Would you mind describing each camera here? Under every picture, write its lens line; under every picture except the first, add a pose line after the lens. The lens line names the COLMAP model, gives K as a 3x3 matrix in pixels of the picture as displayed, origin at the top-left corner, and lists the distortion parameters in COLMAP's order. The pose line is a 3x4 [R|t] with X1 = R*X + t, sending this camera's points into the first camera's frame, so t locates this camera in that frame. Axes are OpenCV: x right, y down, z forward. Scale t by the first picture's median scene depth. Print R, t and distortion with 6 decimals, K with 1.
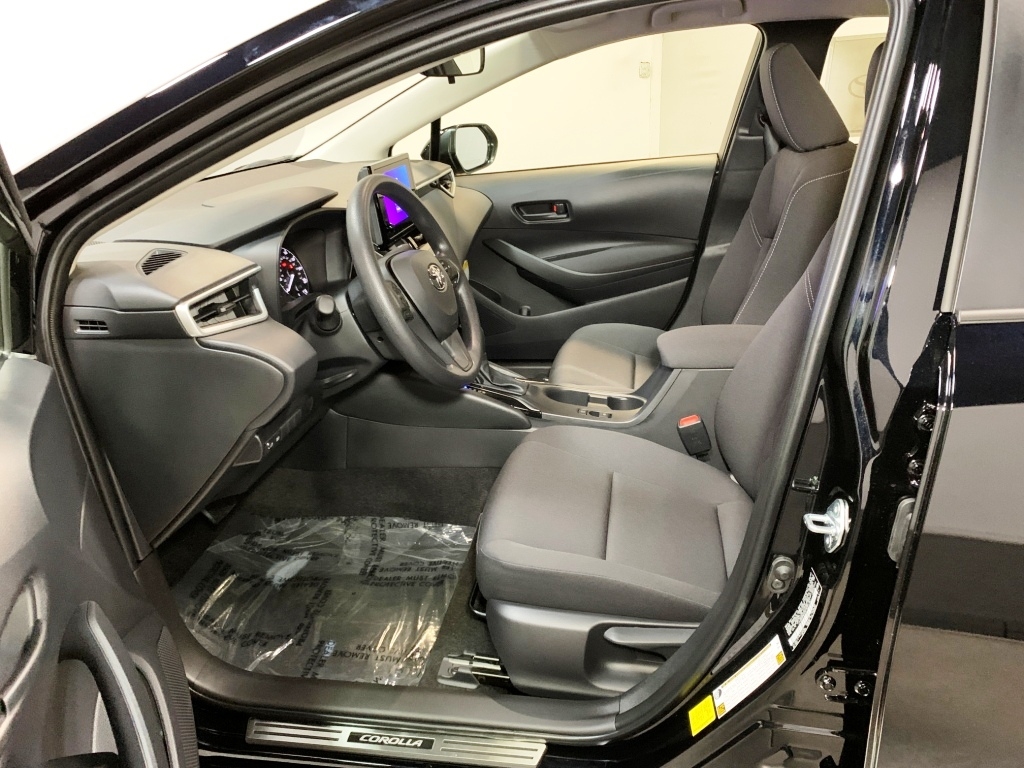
lens RADIAL K [[766.5, 0, 513.1], [0, 766.5, 361.7], [0, 0, 1]] dist [0.028652, -0.073517]
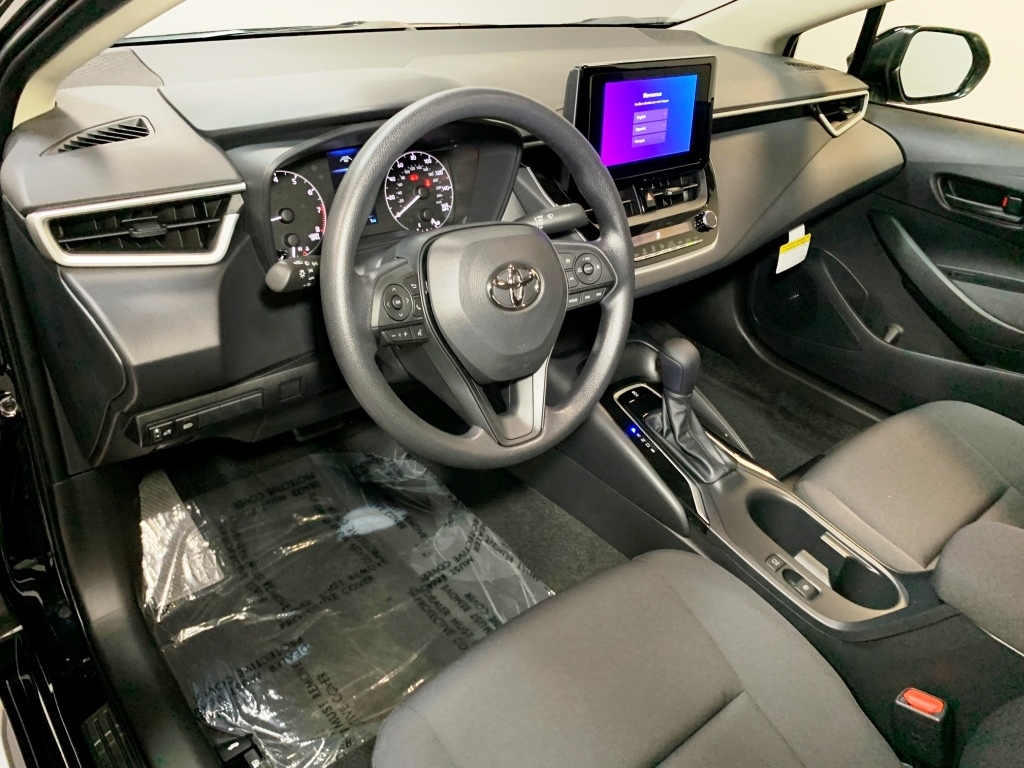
lens RADIAL K [[766.5, 0, 513.1], [0, 766.5, 361.7], [0, 0, 1]] dist [0.028652, -0.073517]
pose [[0.749699, 0.432803, -0.500632, 0.166893], [-0.337823, 0.900792, 0.272855, -0.166360], [0.569058, -0.035434, 0.821534, 0.391937]]
